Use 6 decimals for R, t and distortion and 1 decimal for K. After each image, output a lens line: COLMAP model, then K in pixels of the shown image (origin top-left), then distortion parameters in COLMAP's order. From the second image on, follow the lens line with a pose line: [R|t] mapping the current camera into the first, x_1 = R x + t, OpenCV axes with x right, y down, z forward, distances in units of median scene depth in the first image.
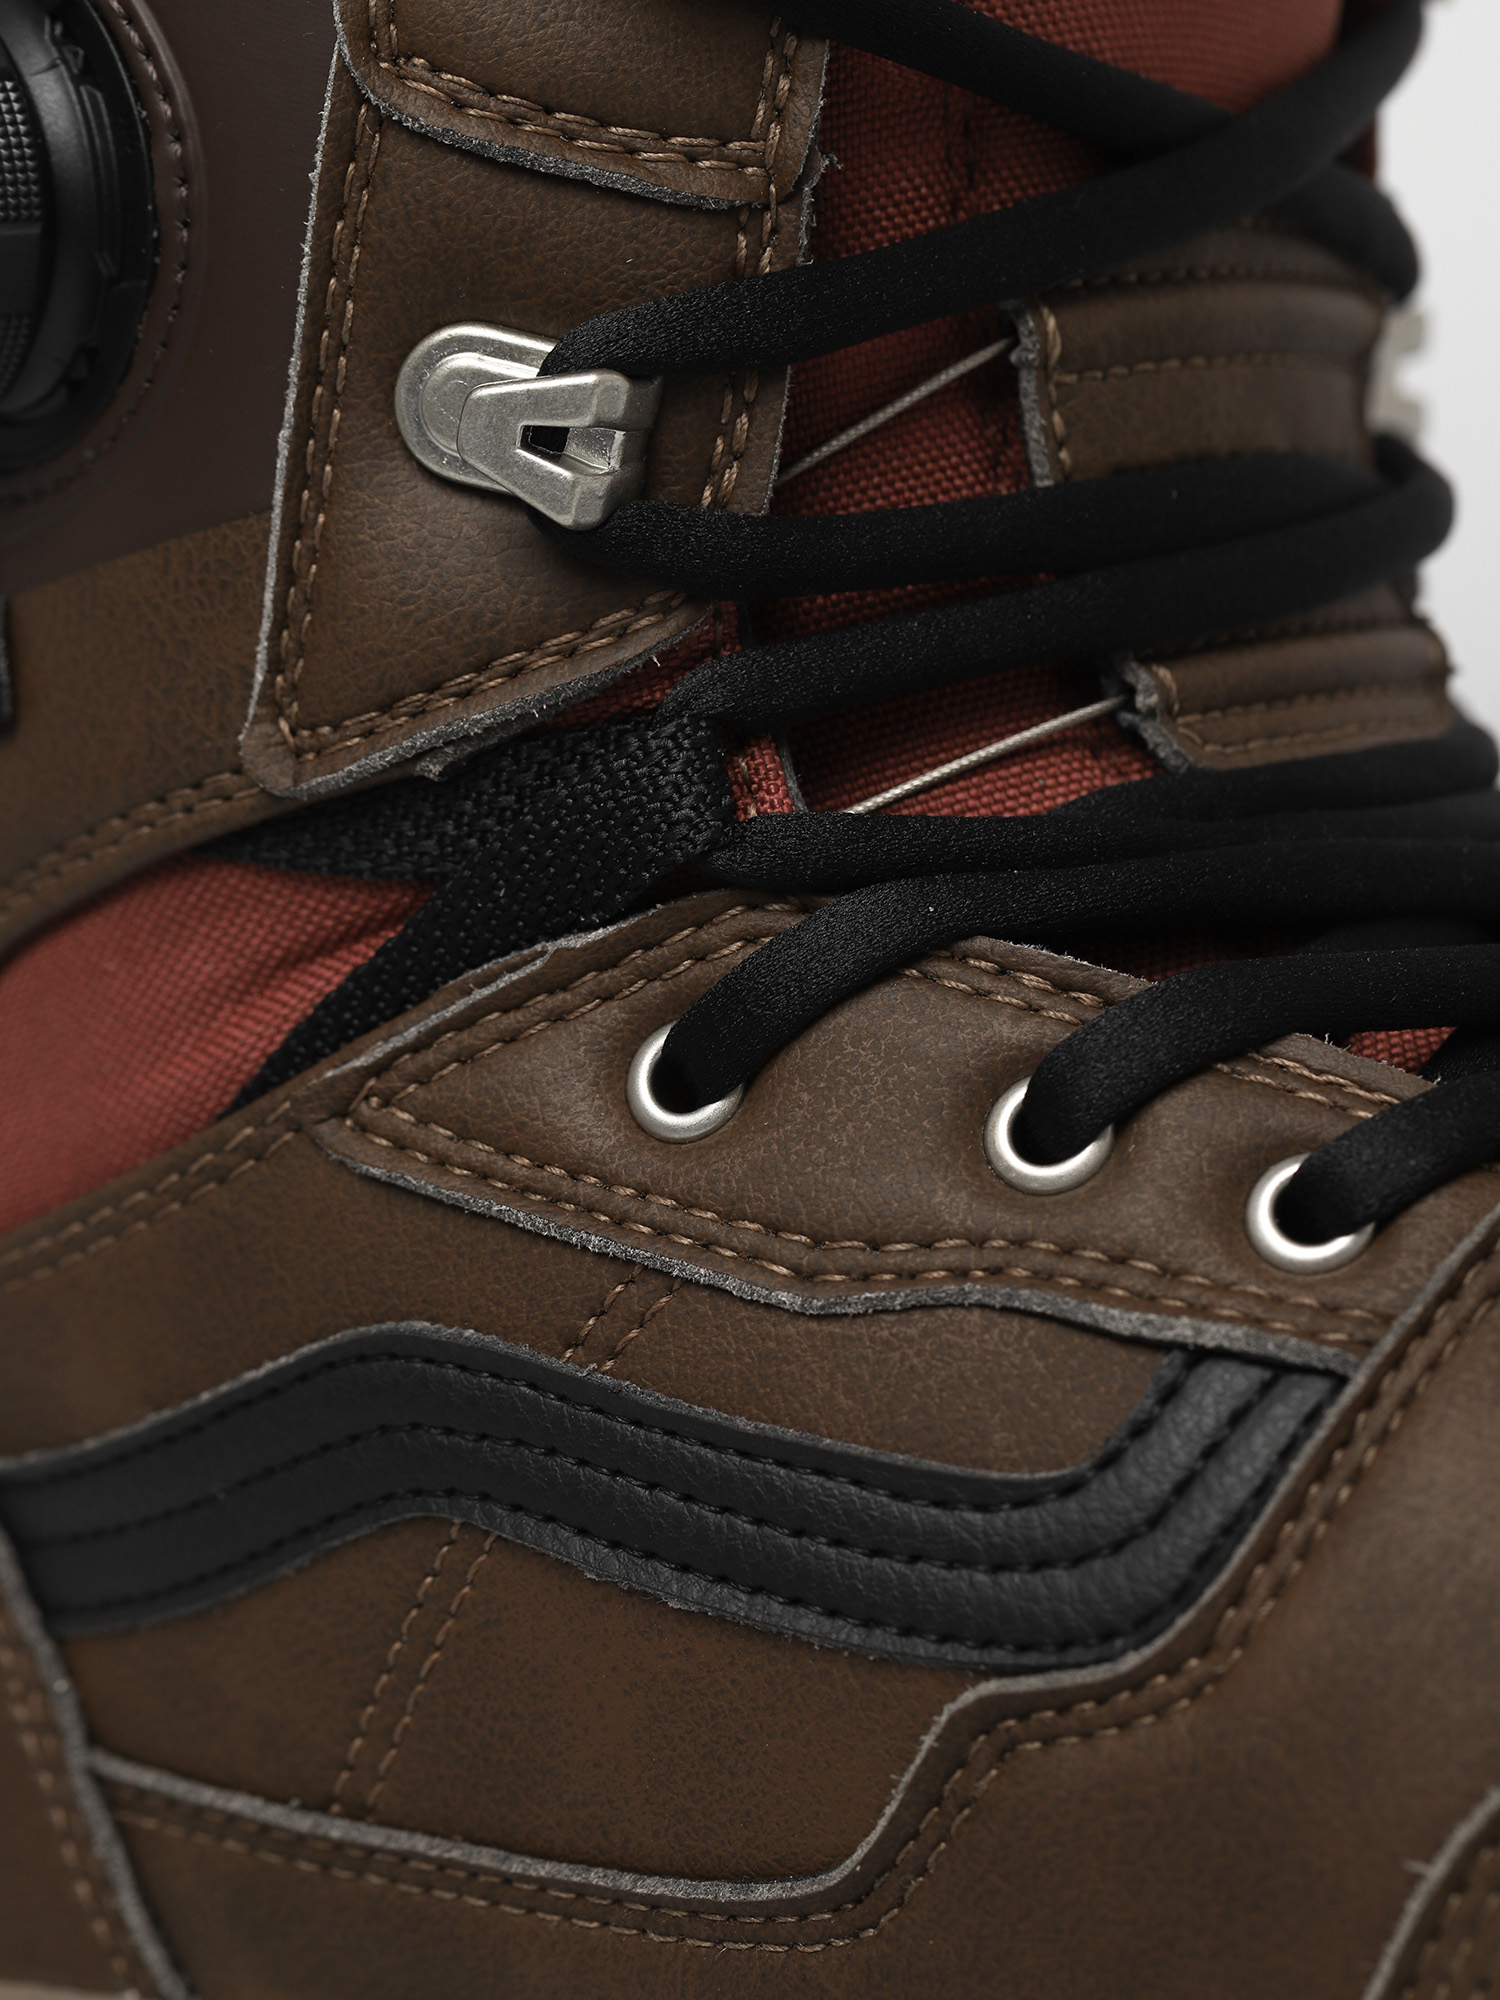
lens RADIAL K [[7890.7, 0, 750.0], [0, 7890.7, 1000.0], [0, 0, 1]] dist [0.092313, -0.154329]
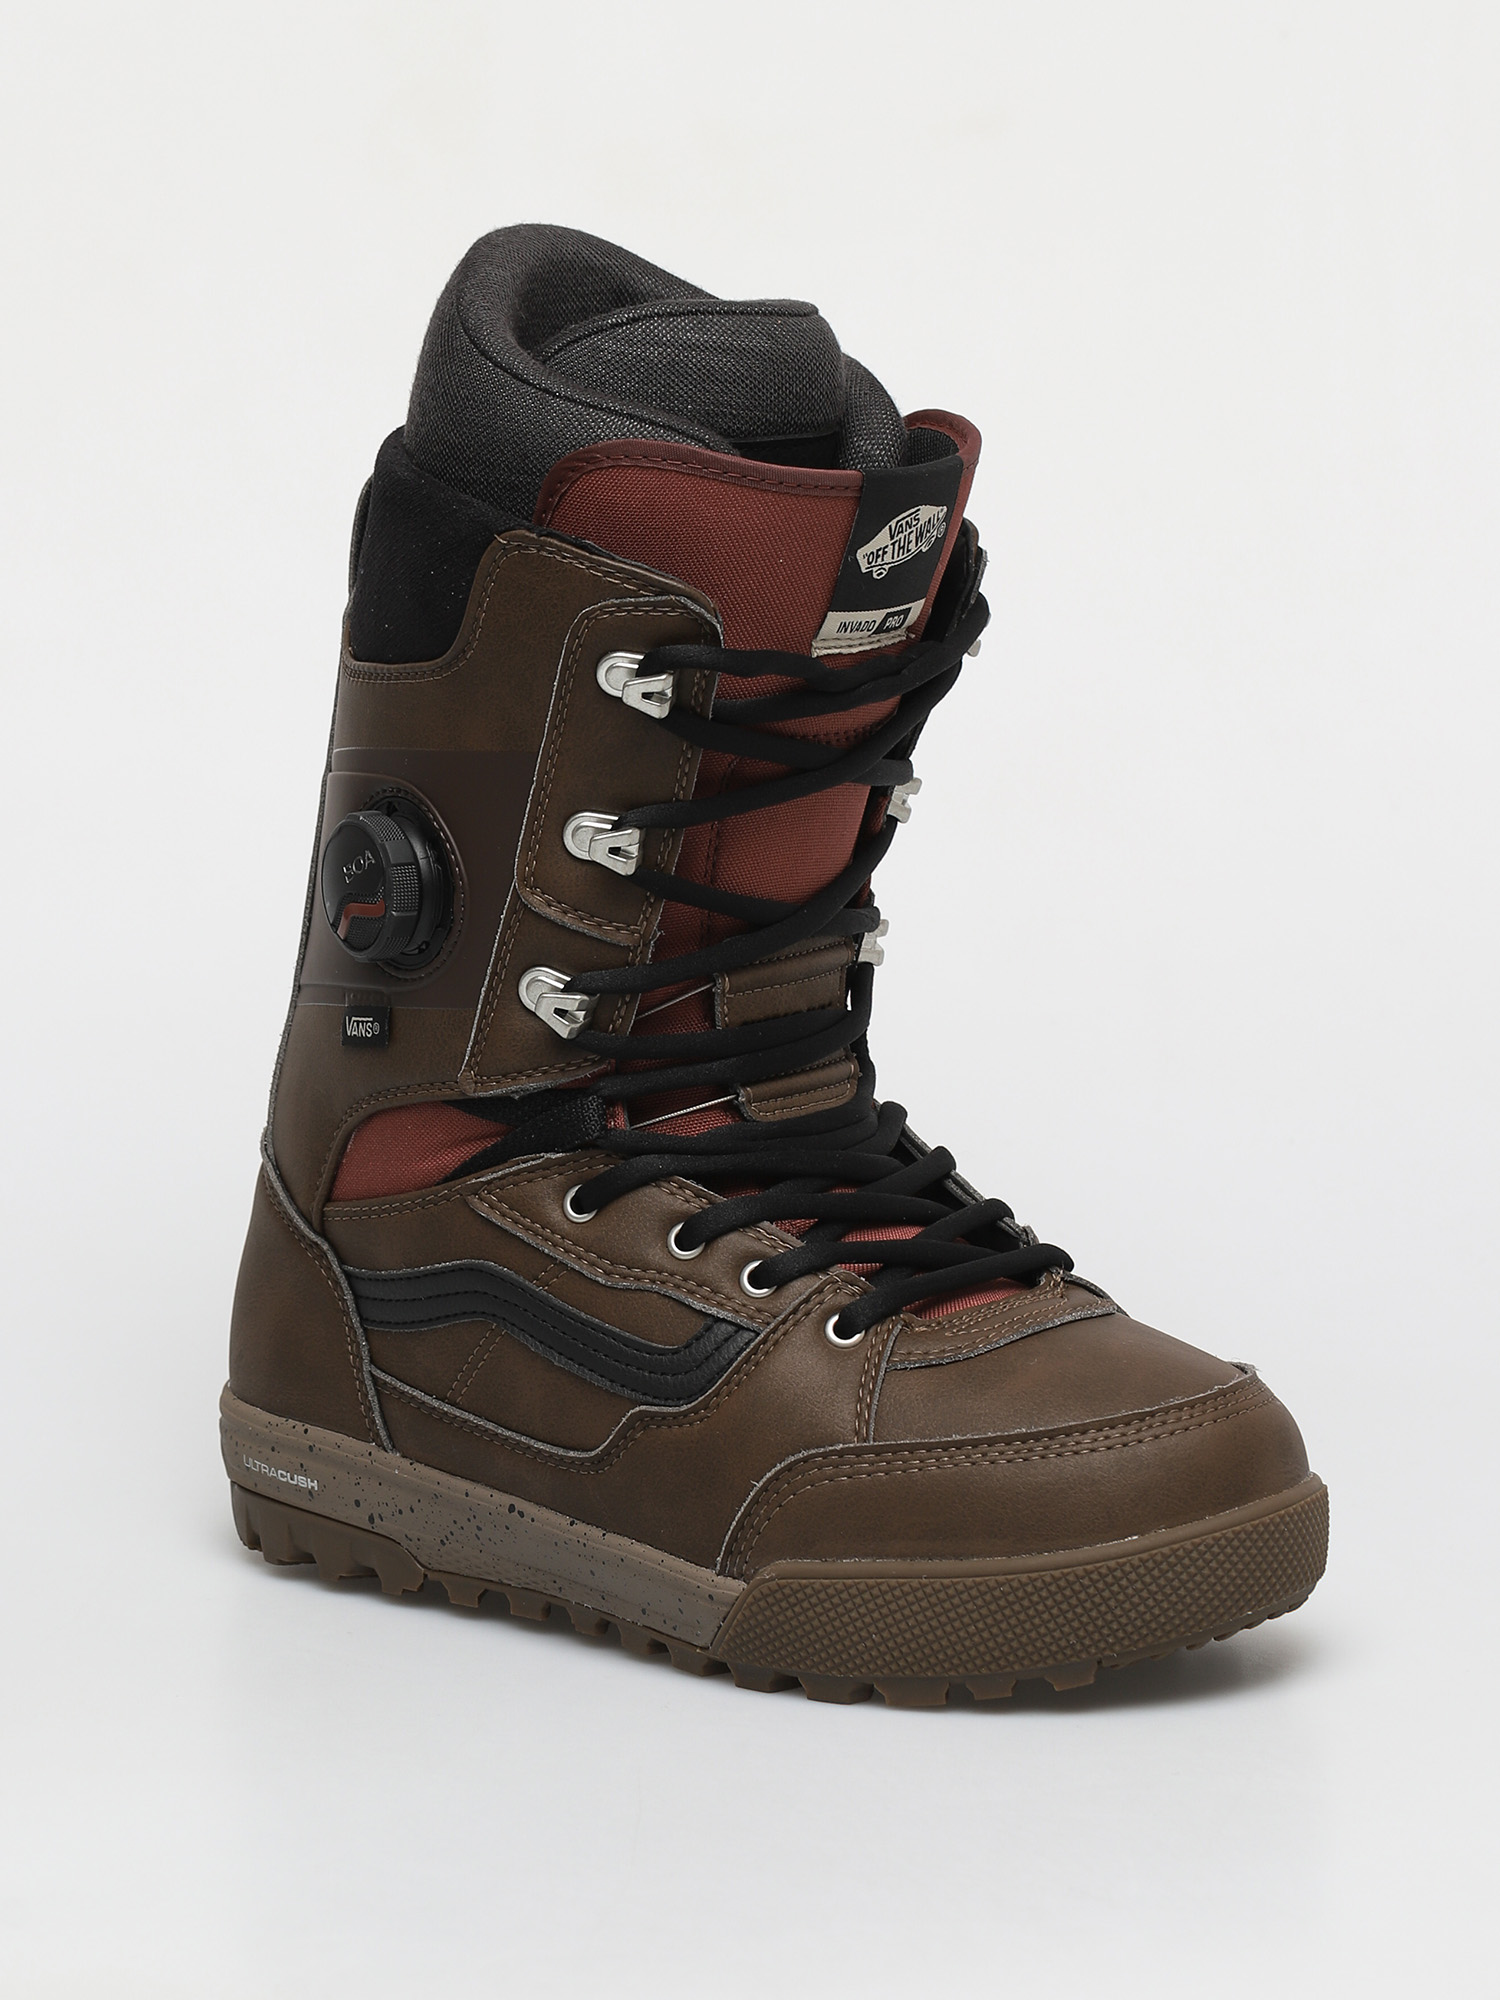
lens RADIAL K [[7890.7, 0, 750.0], [0, 7890.7, 1000.0], [0, 0, 1]] dist [0.092313, -0.154329]
pose [[0.990833, 0.133653, -0.019652, 0.112348], [-0.130377, 0.984183, 0.119939, -0.467020], [0.035371, -0.116277, 0.992587, -2.188353]]
